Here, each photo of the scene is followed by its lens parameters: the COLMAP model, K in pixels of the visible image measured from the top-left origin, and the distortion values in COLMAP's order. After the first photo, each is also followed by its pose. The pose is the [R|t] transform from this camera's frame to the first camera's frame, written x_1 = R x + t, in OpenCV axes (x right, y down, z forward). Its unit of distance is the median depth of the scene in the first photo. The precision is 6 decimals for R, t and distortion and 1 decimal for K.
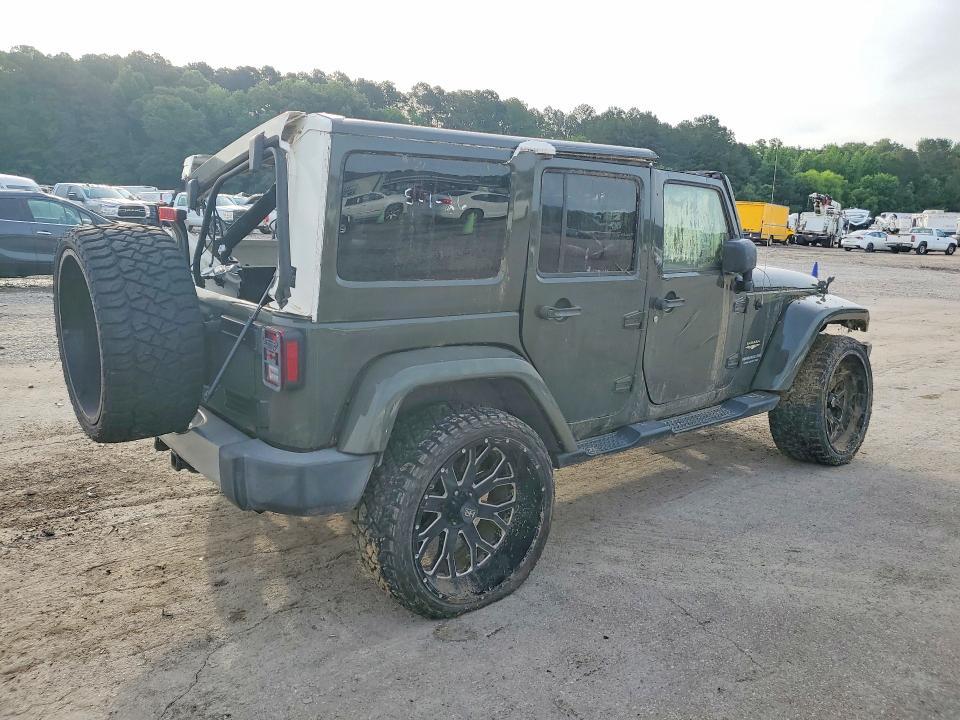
lens RADIAL K [[743.9, 0, 480.0], [0, 743.9, 360.0], [0, 0, 1]] dist [0.035575, 0.002257]
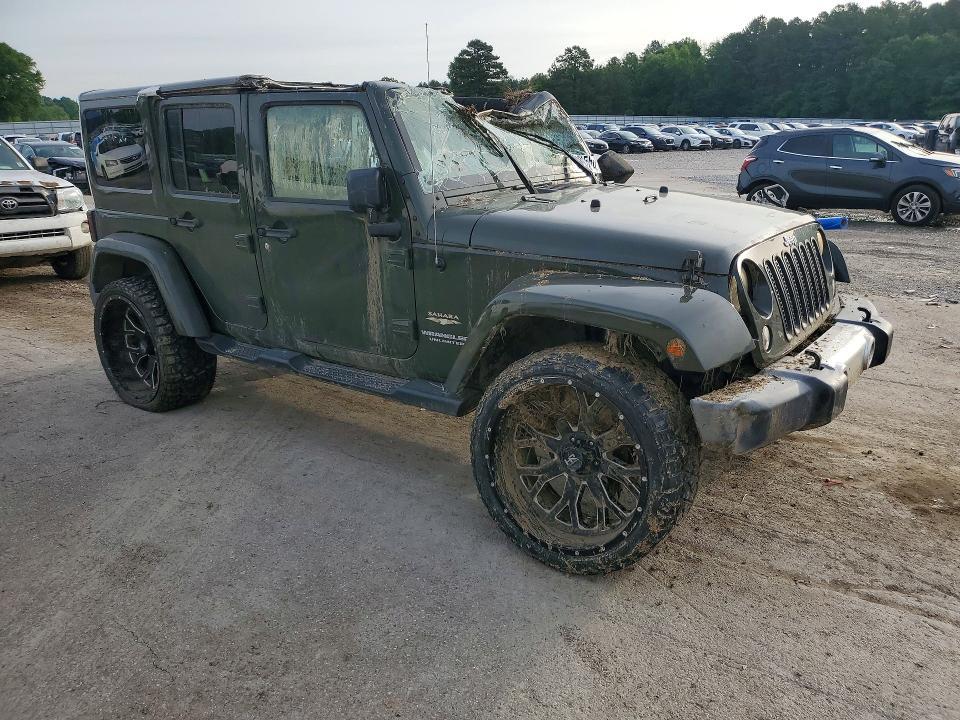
lens RADIAL K [[725.7, 0, 471.1], [0, 725.7, 361.9], [0, 0, 1]] dist [0.017293, -0.001429]
pose [[0.232474, 0.255301, -0.938497, 1.275712], [-0.171001, 0.960632, 0.218963, -0.168911], [0.957452, 0.109581, 0.266979, 1.030290]]
